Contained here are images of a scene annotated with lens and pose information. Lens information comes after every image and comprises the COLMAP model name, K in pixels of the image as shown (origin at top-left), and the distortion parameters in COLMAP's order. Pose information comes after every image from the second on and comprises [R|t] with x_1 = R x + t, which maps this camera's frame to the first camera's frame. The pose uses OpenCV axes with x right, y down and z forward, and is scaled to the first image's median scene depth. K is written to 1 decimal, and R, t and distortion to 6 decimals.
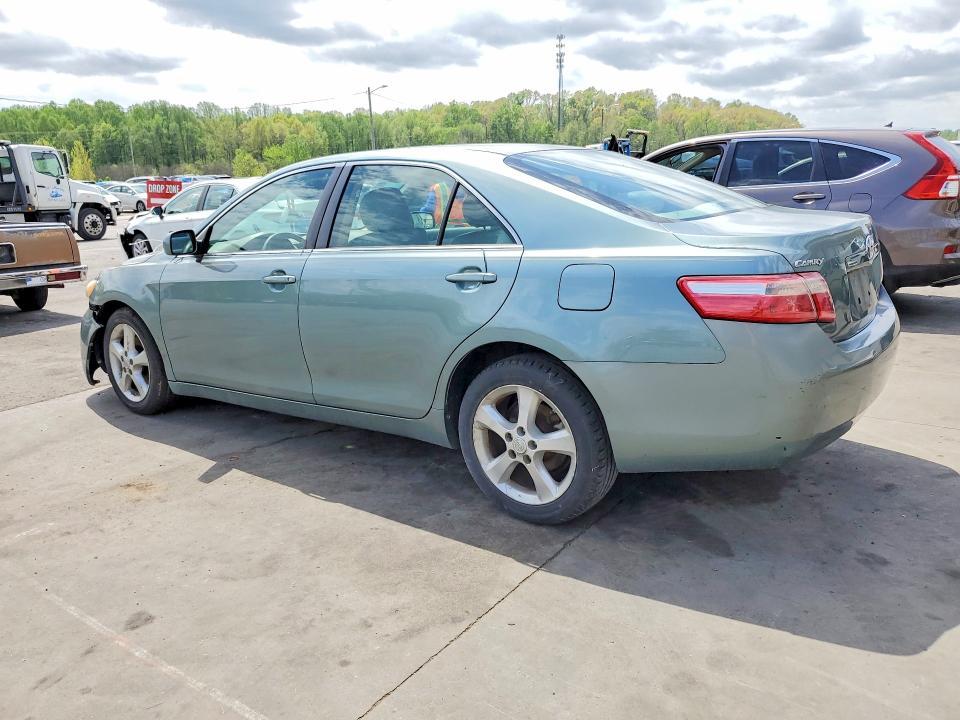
lens RADIAL K [[757.3, 0, 479.1], [0, 757.3, 344.4], [0, 0, 1]] dist [0.008921, 0.008082]
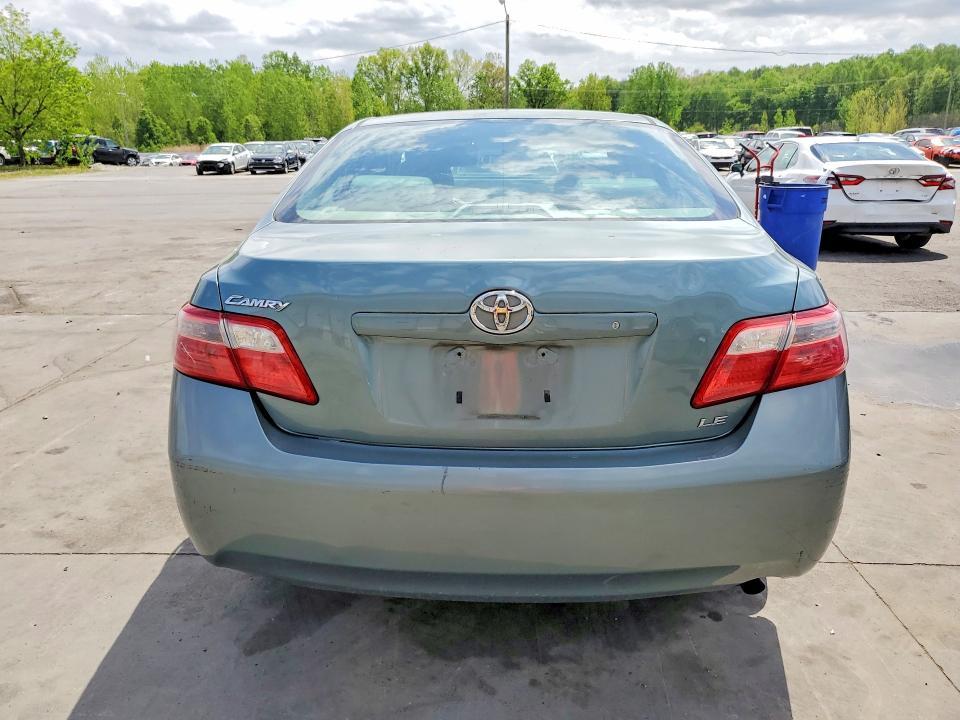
lens RADIAL K [[757.3, 0, 479.1], [0, 757.3, 344.4], [0, 0, 1]] dist [0.008921, 0.008082]
pose [[0.553792, 0.241553, -0.796848, 0.991009], [-0.191030, 0.968328, 0.160773, -0.199681], [0.810446, 0.063187, 0.582396, 0.699328]]
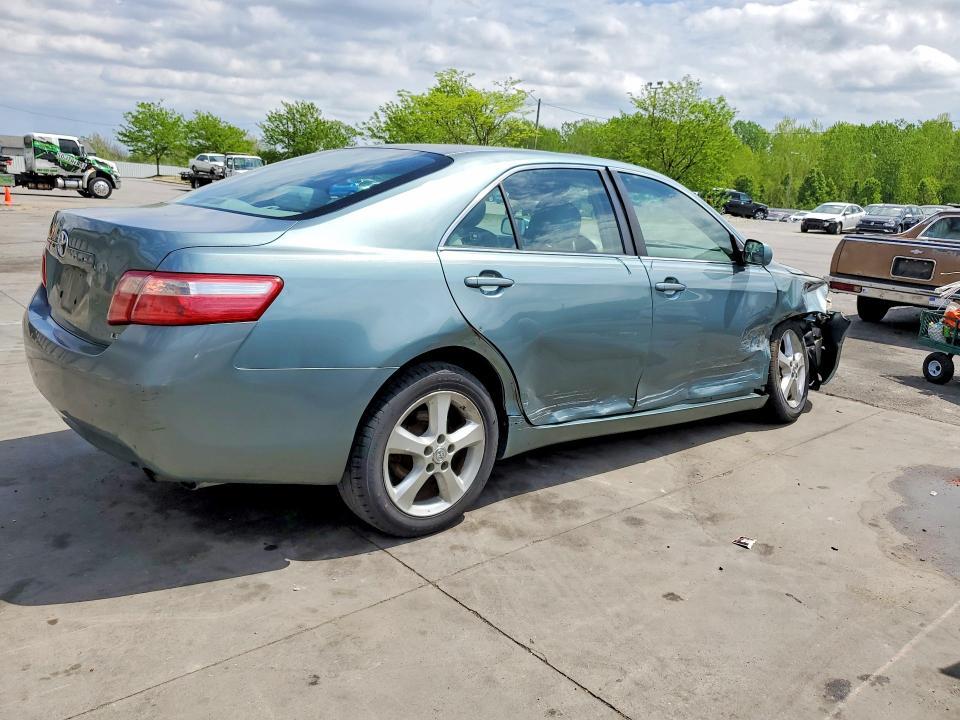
lens RADIAL K [[757.3, 0, 479.1], [0, 757.3, 344.4], [0, 0, 1]] dist [0.008921, 0.008082]
pose [[-0.218703, 0.221630, -0.950289, 1.385531], [-0.259396, 0.925620, 0.275575, -0.429458], [0.940682, 0.306770, -0.144946, 1.734492]]
